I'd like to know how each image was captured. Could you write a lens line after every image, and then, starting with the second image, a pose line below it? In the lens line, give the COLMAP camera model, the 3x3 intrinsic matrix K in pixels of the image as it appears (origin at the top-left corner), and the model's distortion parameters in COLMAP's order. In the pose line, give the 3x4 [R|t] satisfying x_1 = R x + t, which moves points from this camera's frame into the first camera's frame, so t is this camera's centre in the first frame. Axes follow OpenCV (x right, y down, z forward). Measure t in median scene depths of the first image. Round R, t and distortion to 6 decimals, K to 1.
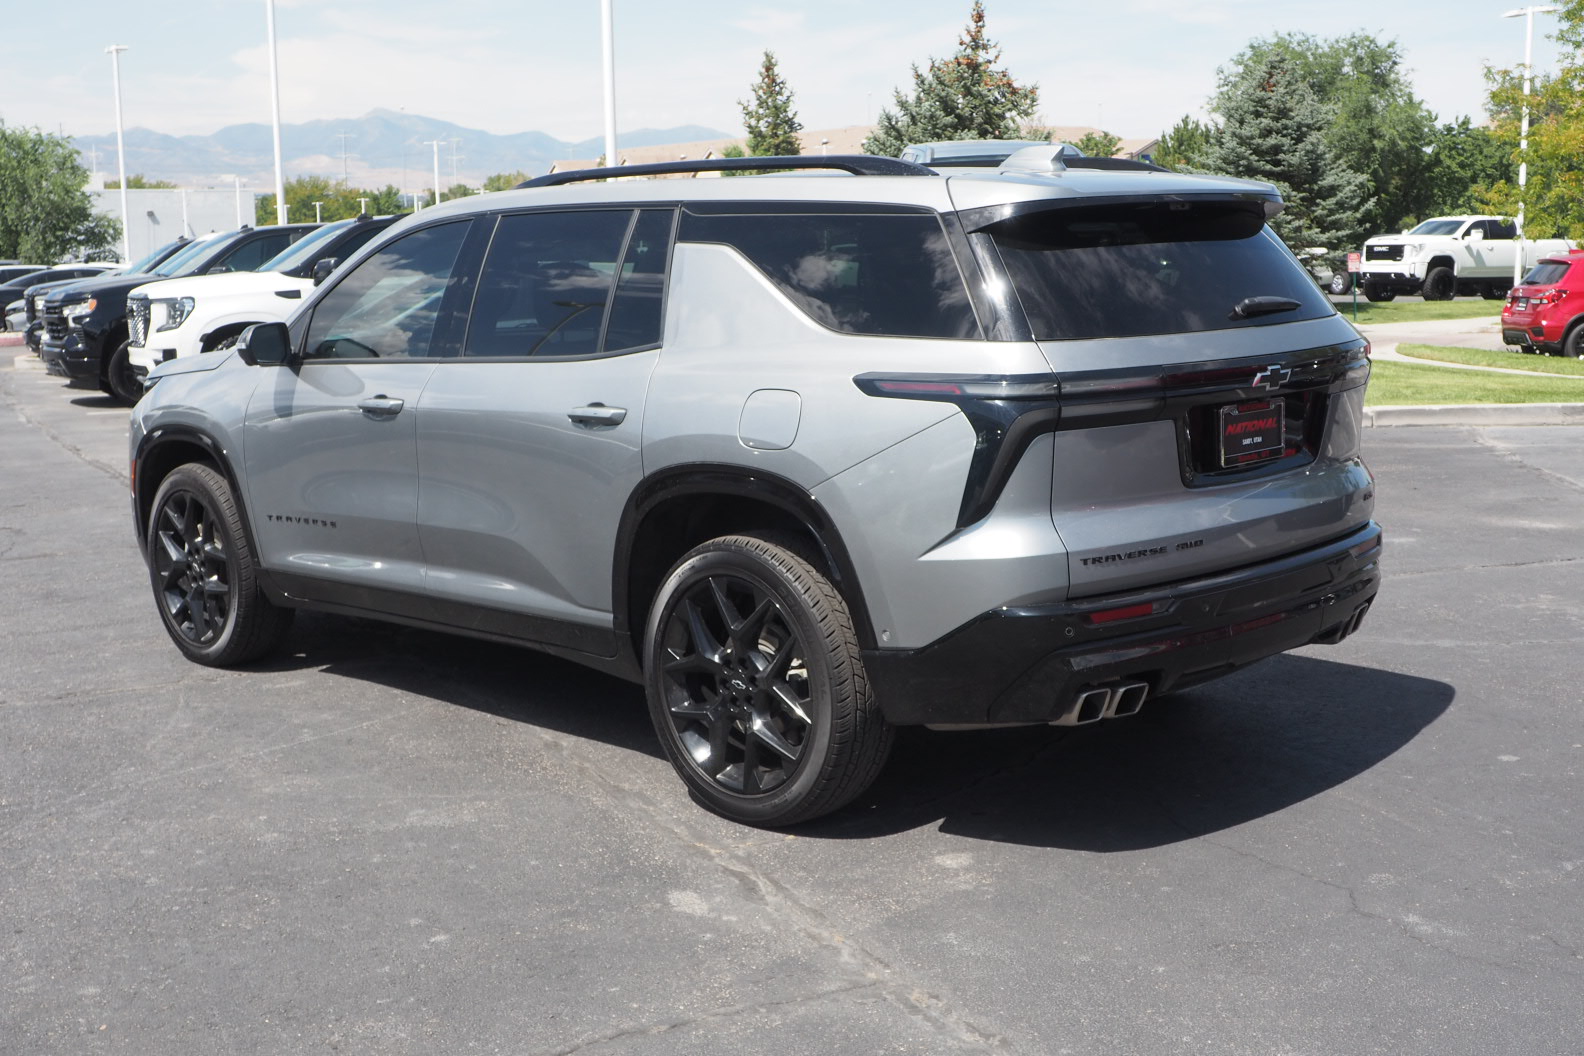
lens RADIAL K [[1843.9, 0, 797.3], [0, 1843.9, 555.6], [0, 0, 1]] dist [-0.010629, 0.013366]
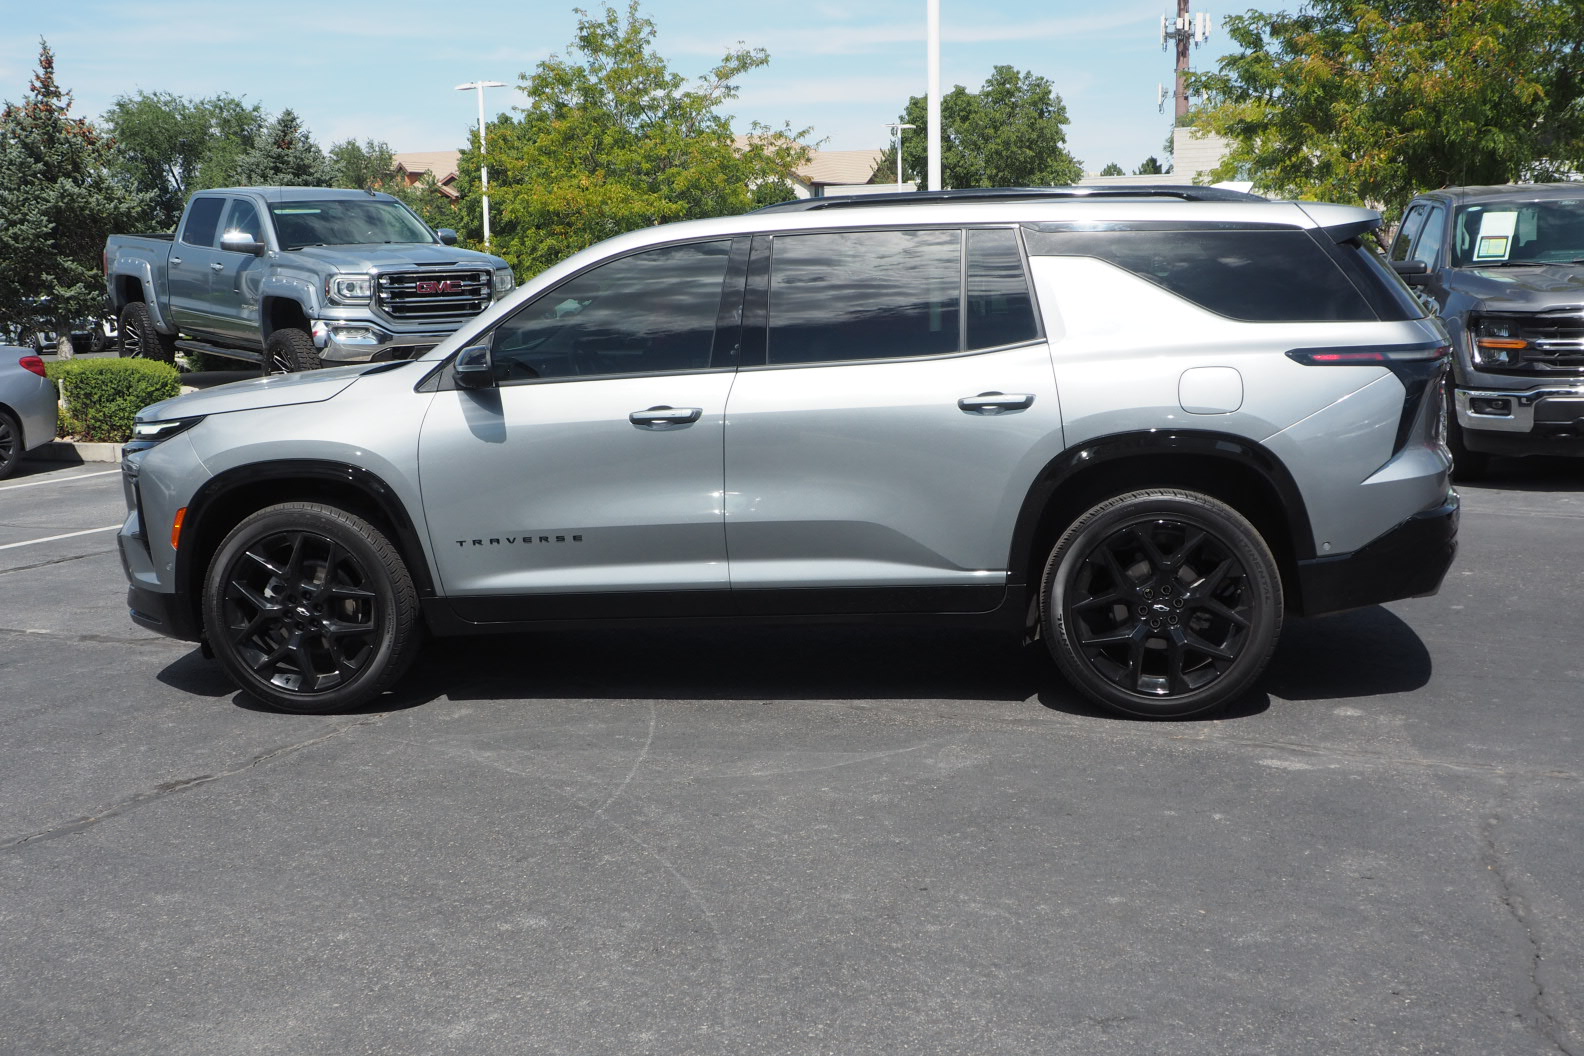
lens RADIAL K [[1772.7, 0, 792.0], [0, 1772.7, 528.0], [0, 0, 1]] dist [0.000646, -0.004862]
pose [[0.811775, -0.090609, 0.576898, -0.928942], [0.112756, 0.993619, -0.002602, -0.008527], [-0.572981, 0.067161, 0.816812, 0.166659]]
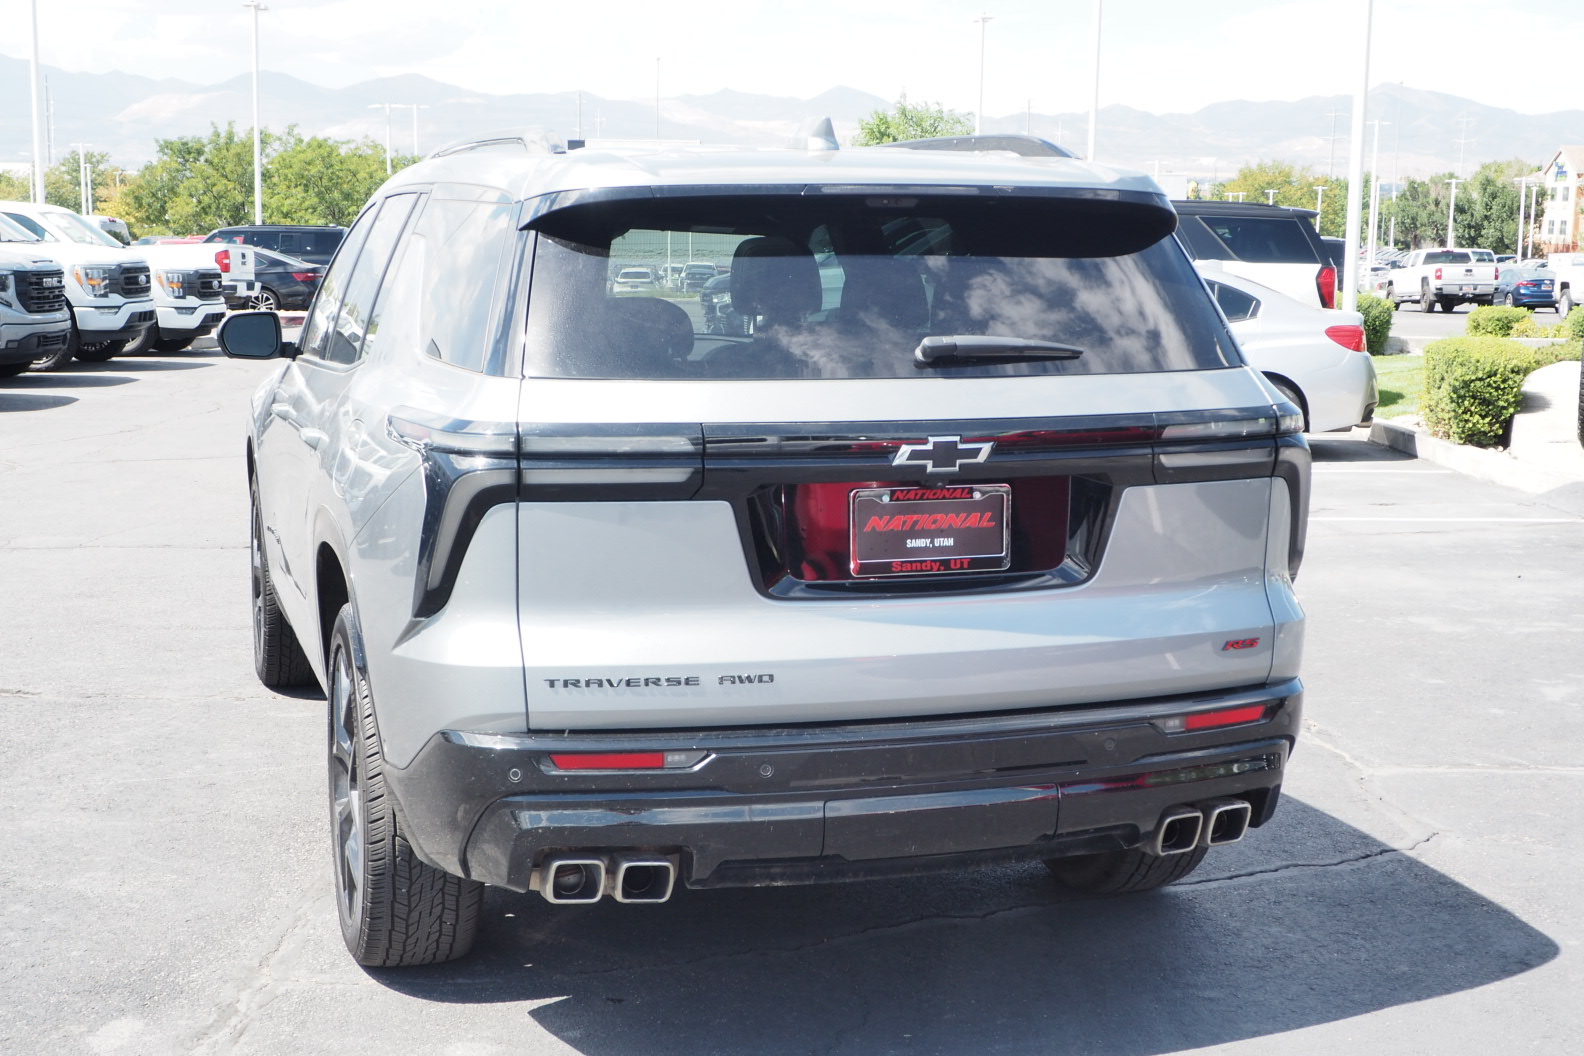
lens RADIAL K [[2088.0, 0, 787.4], [0, 2088.0, 573.0], [0, 0, 1]] dist [0.001209, -0.047098]
pose [[0.886545, 0.101584, -0.451352, 0.542745], [-0.105335, 0.994293, 0.016882, -0.057132], [0.450491, 0.032577, 0.892186, 0.267954]]
